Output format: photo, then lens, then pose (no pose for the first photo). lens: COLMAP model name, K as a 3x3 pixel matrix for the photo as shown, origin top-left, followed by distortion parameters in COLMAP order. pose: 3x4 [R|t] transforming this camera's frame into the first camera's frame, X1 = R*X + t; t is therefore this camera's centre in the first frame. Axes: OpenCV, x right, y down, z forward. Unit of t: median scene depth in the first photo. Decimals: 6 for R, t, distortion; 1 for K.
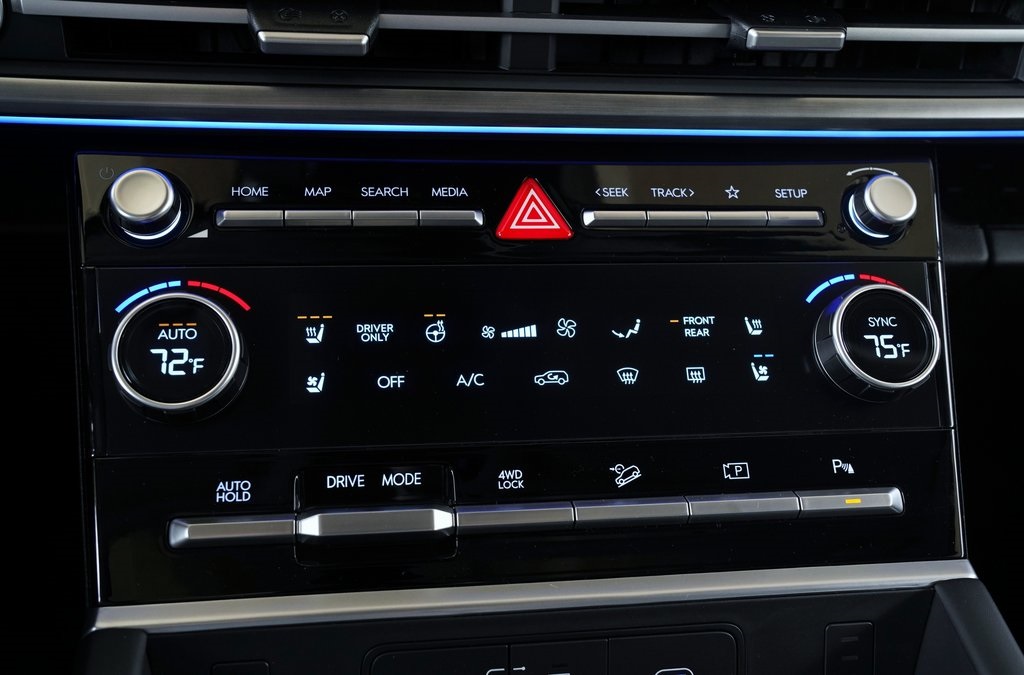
lens RADIAL K [[1041.1, 0, 517.7], [0, 1041.1, 345.6], [0, 0, 1]] dist [-0.013786, 0.000000]
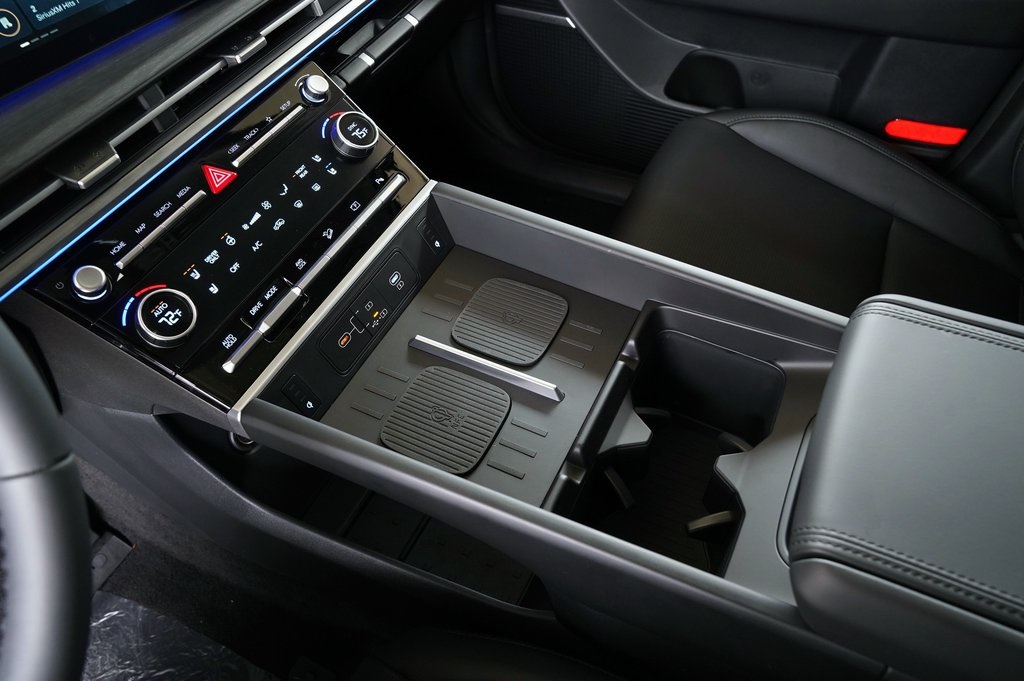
lens RADIAL K [[710.4, 0, 517.2], [0, 710.4, 339.5], [0, 0, 1]] dist [-0.123650, 0.080503]
pose [[0.555264, -0.702741, 0.444789, -0.559779], [0.565839, 0.711164, 0.417219, -0.139758], [-0.609515, 0.020013, 0.792522, -0.595699]]
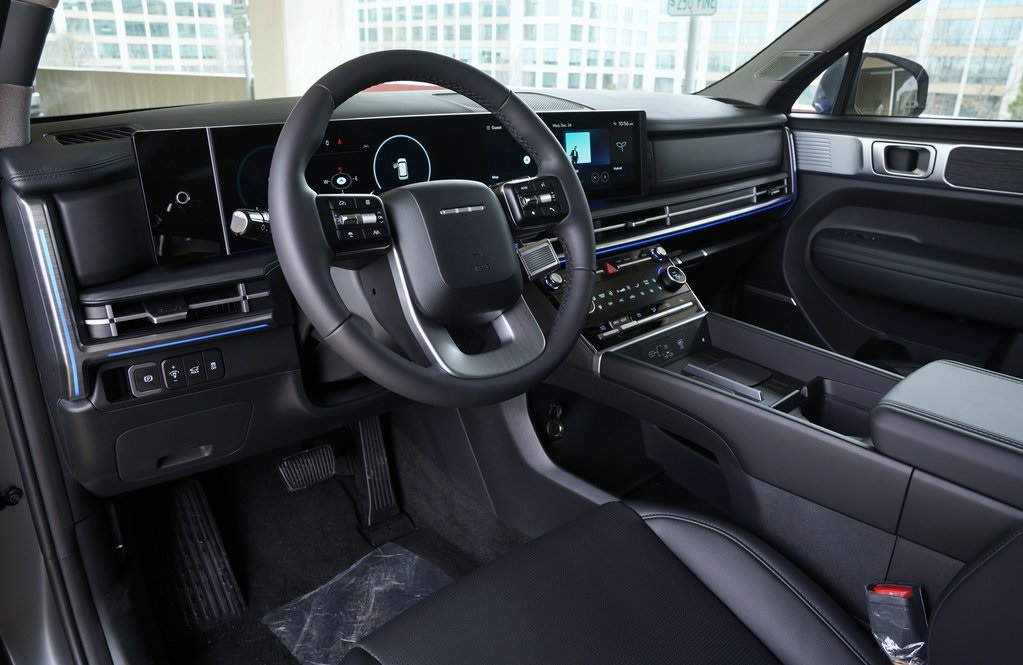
lens RADIAL K [[710.8, 0, 511.2], [0, 710.8, 328.9], [0, 0, 1]] dist [-0.086976, 0.014187]
pose [[0.822809, -0.258923, 0.505910, -2.083023], [0.363648, 0.923961, -0.118555, 0.346359], [-0.436745, 0.281521, 0.854400, -1.471163]]
